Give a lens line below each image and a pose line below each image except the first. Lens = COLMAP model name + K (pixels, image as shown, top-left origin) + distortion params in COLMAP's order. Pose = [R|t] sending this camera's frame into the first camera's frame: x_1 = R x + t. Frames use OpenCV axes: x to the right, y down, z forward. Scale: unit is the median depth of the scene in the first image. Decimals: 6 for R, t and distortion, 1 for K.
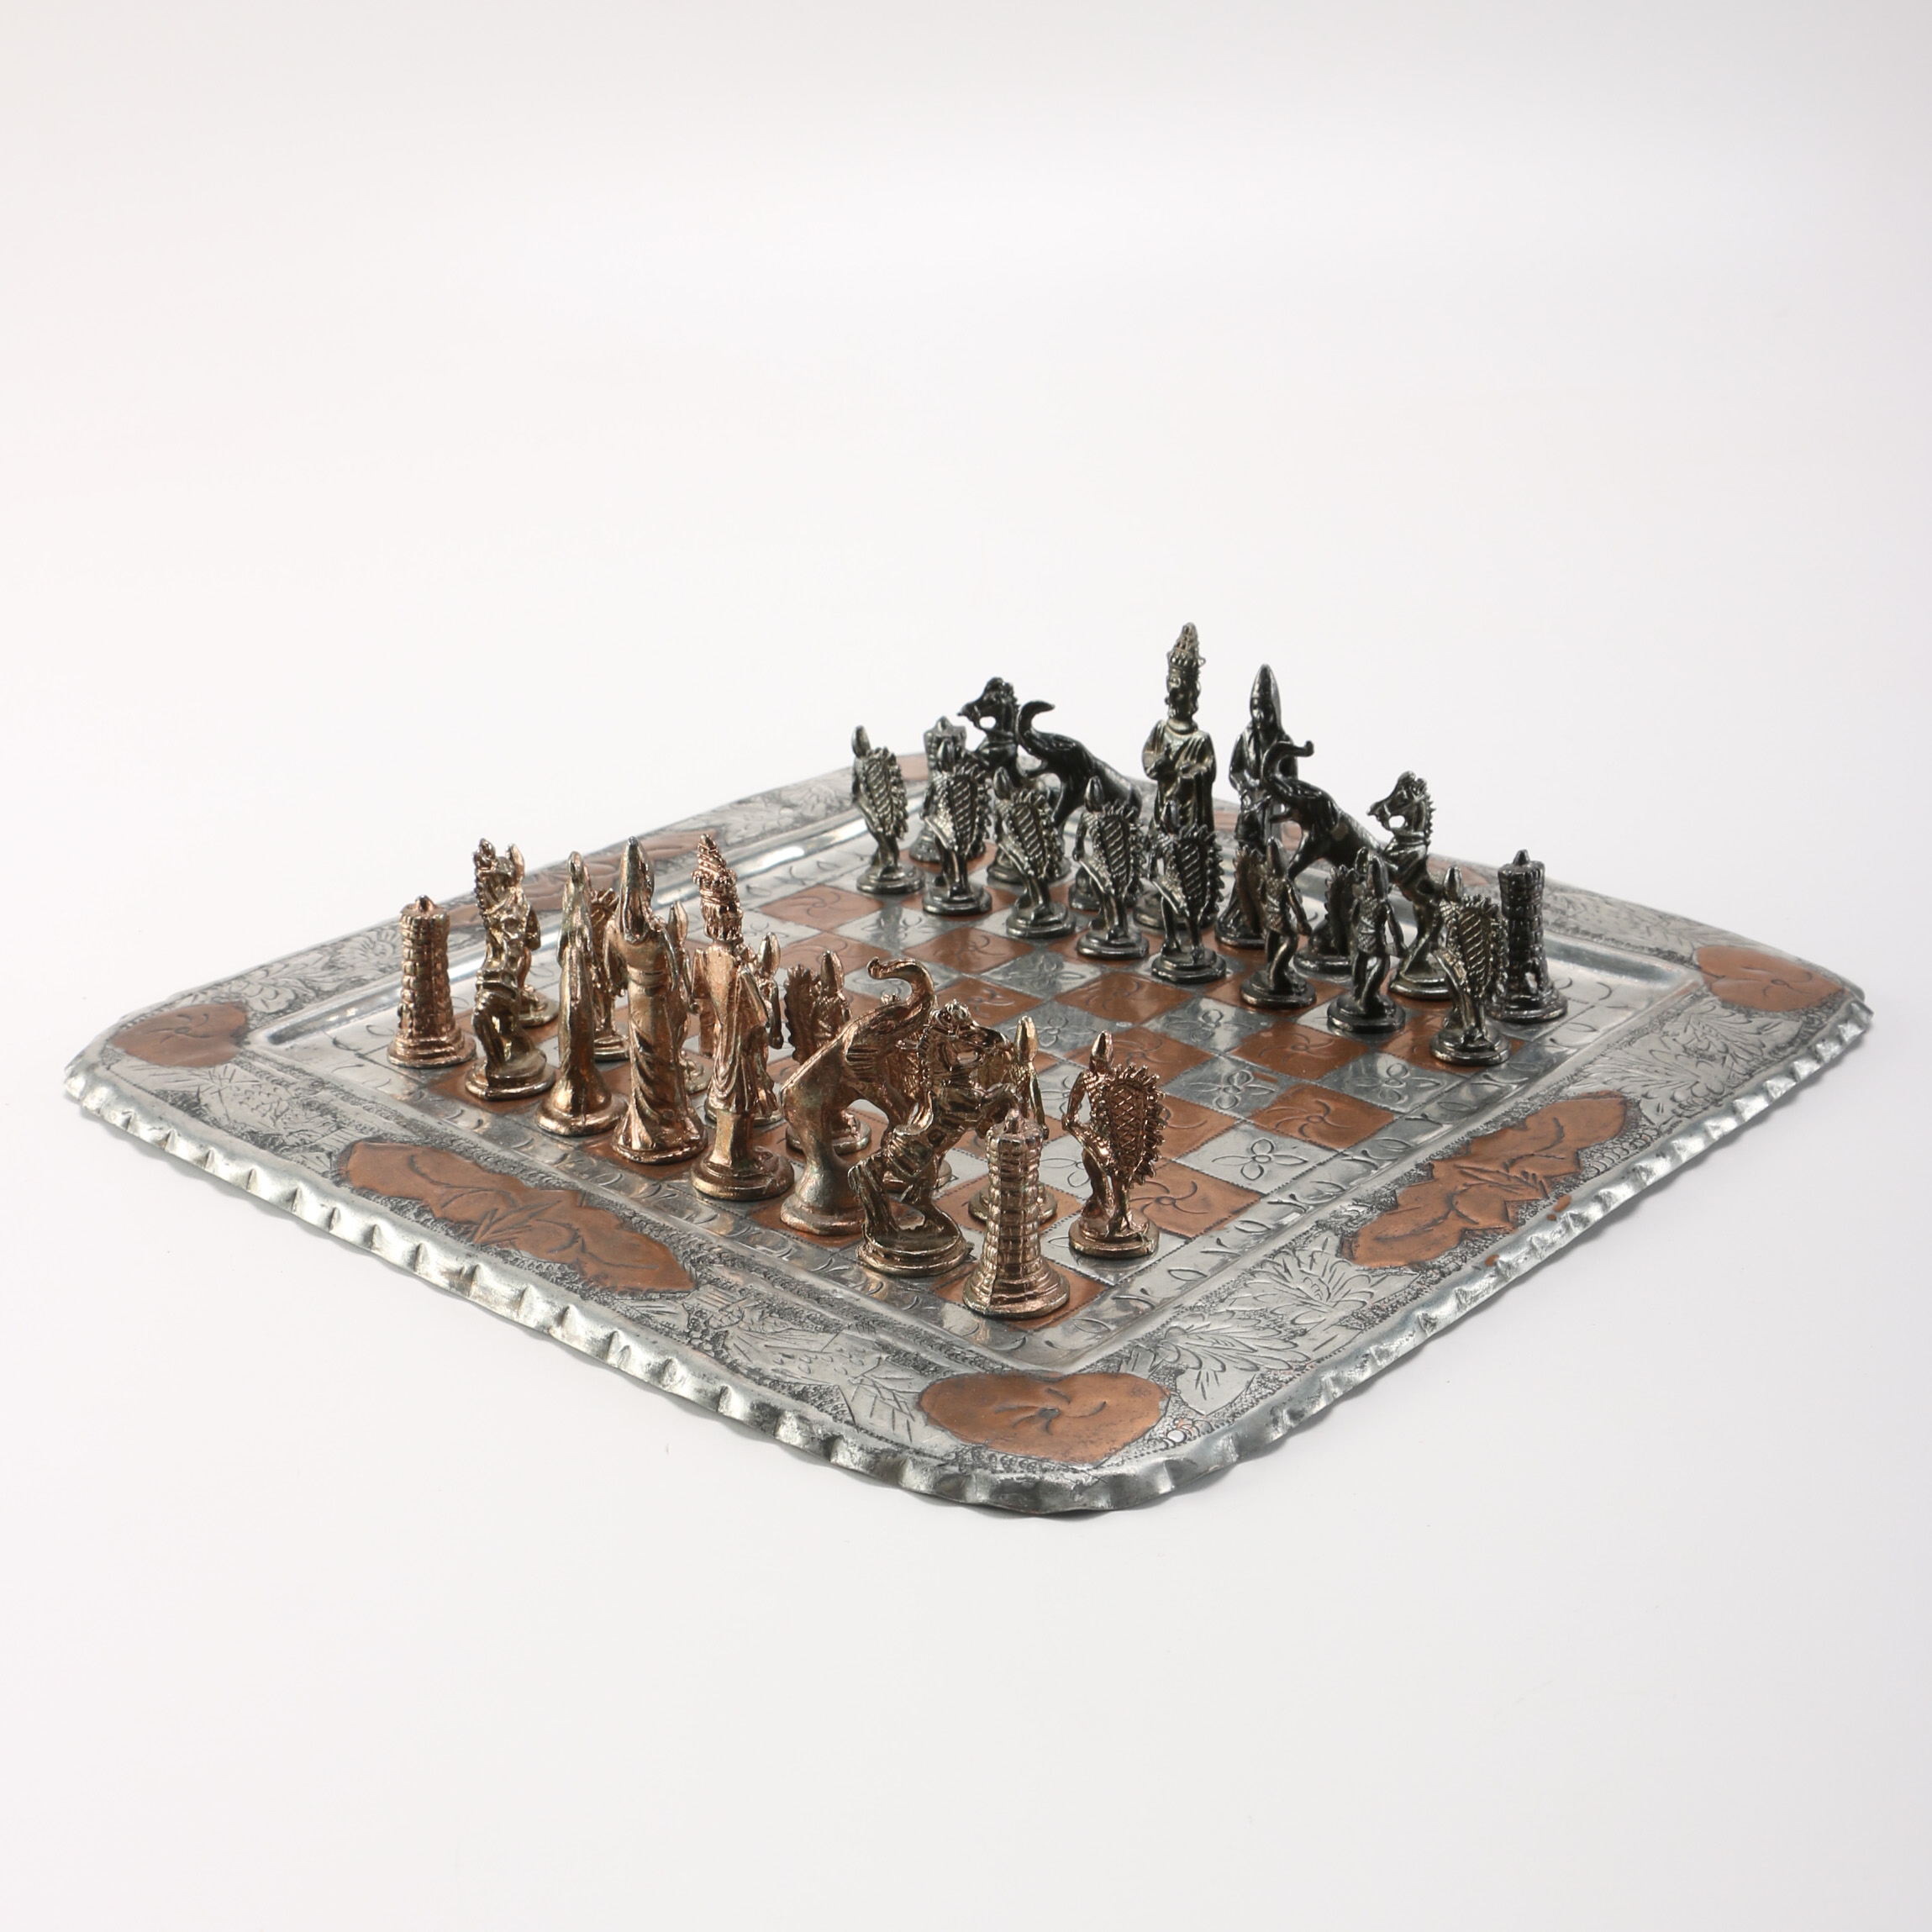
lens RADIAL K [[2896.2, 0, 966.0], [0, 2896.2, 966.0], [0, 0, 1]] dist [0.004272, 0.017994]
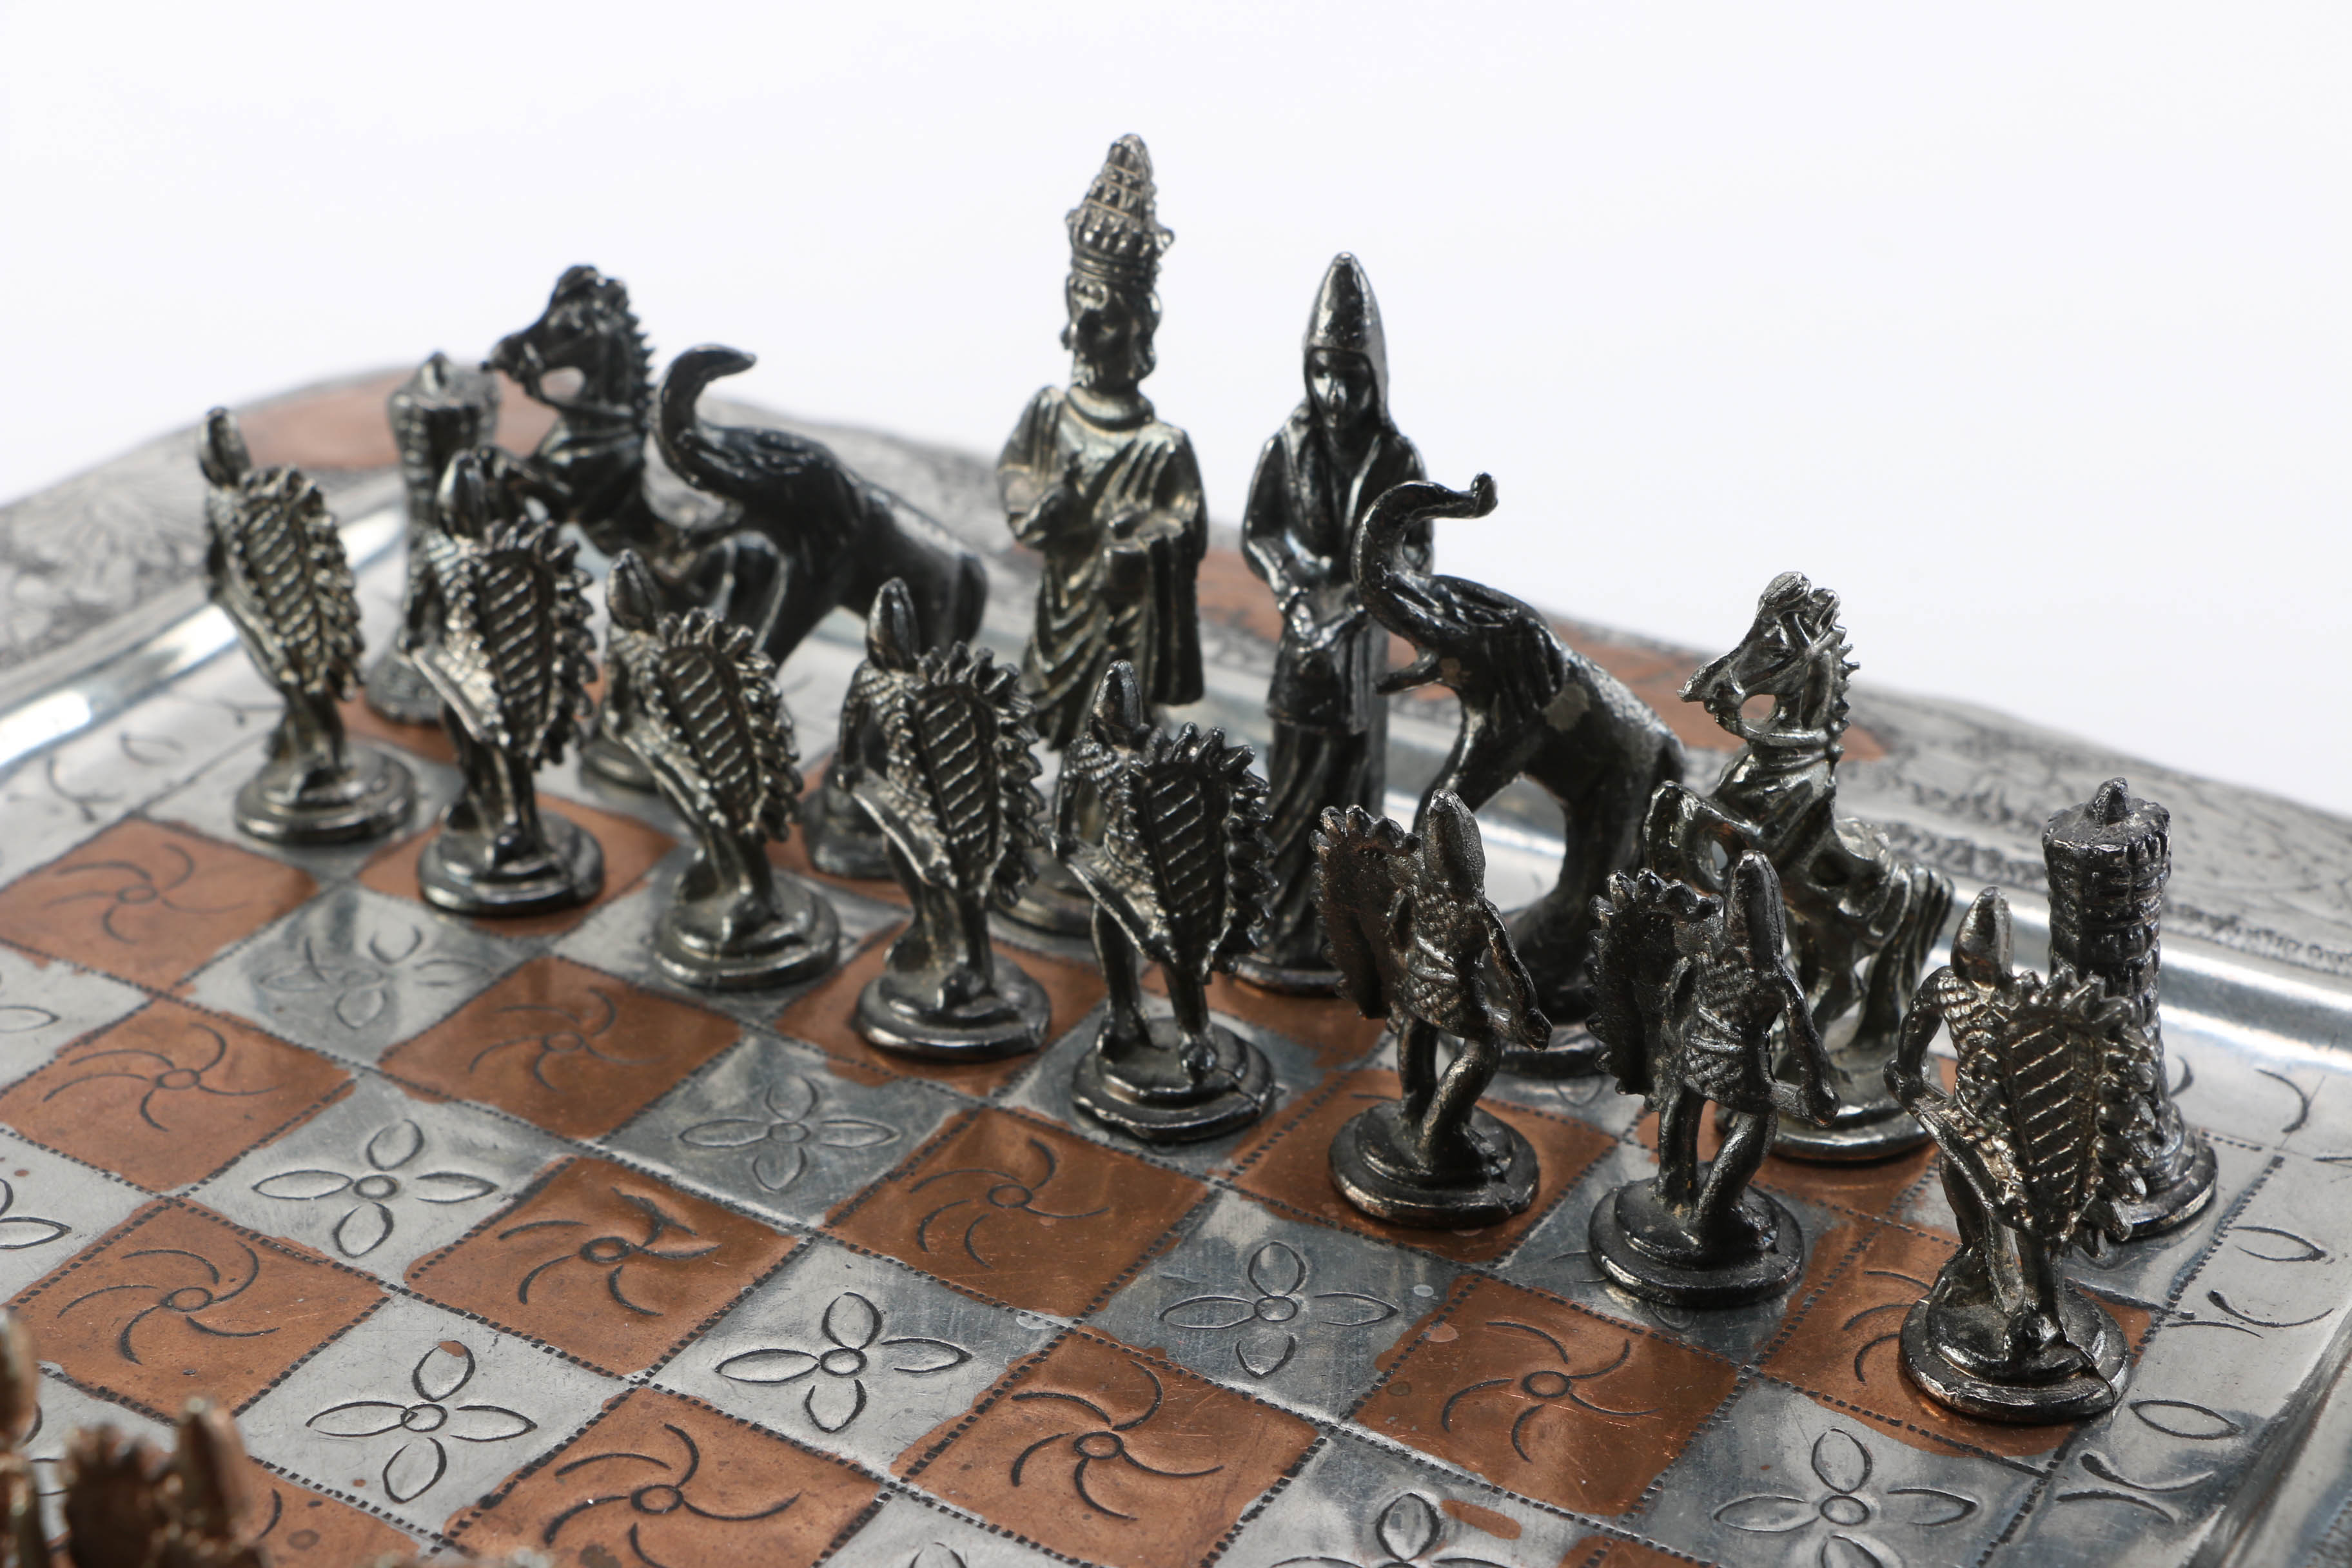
lens RADIAL K [[4665.3, 0, 1050.7], [0, 4665.3, 1024.0], [0, 0, 1]] dist [0.023104, 0.249685]
pose [[0.987853, -0.065994, 0.140683, -0.021430], [0.043177, 0.986258, 0.159474, -0.100036], [-0.149274, -0.151462, 0.977127, 0.405885]]
